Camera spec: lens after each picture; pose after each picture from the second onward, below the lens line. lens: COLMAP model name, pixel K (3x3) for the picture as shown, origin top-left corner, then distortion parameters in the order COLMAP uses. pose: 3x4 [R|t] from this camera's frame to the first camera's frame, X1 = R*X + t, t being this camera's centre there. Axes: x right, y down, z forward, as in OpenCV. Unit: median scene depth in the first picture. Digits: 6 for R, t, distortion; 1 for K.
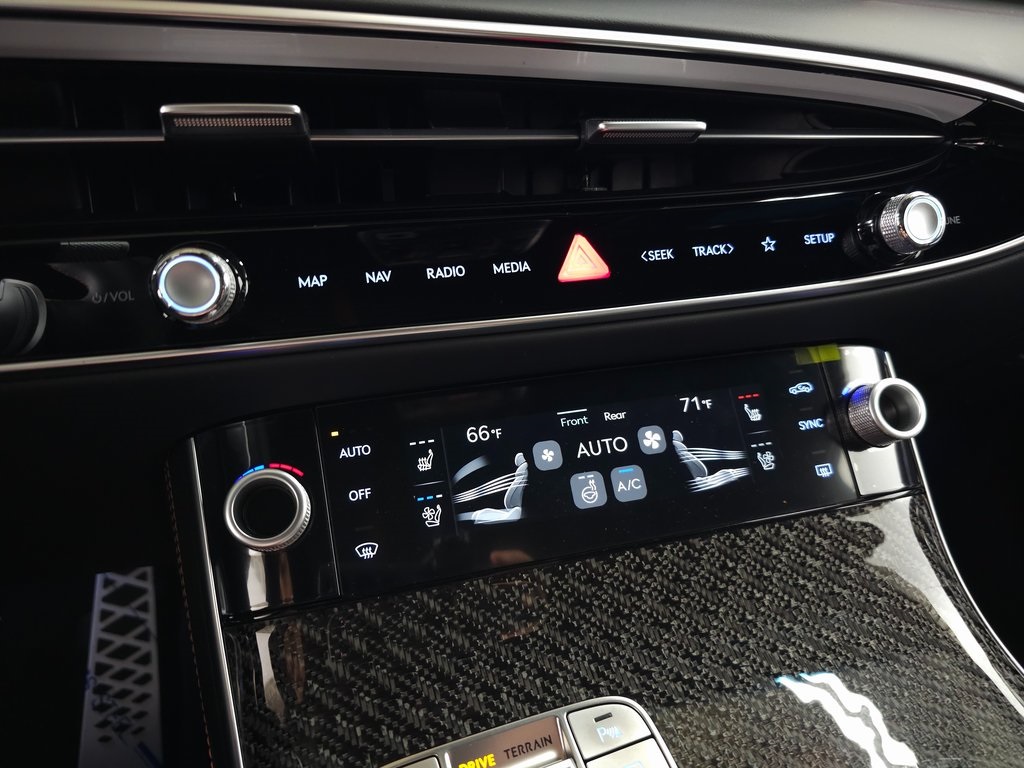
lens RADIAL K [[681.3, 0, 506.0], [0, 681.3, 377.4], [0, 0, 1]] dist [0.006145, -0.001998]
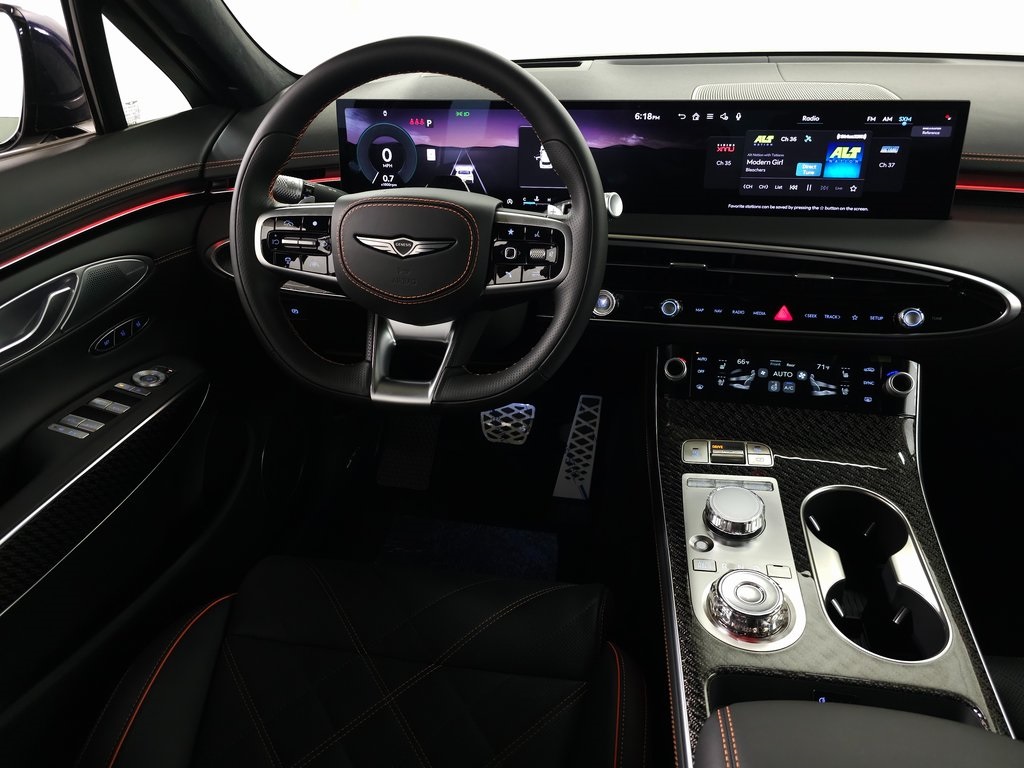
lens RADIAL K [[681.3, 0, 508.3], [0, 681.3, 377.9], [0, 0, 1]] dist [0.006145, -0.001998]
pose [[0.846431, 0.204414, -0.491700, 0.607174], [-0.164167, 0.978580, 0.124219, -0.058409], [0.506560, -0.024422, 0.861859, -2.259834]]
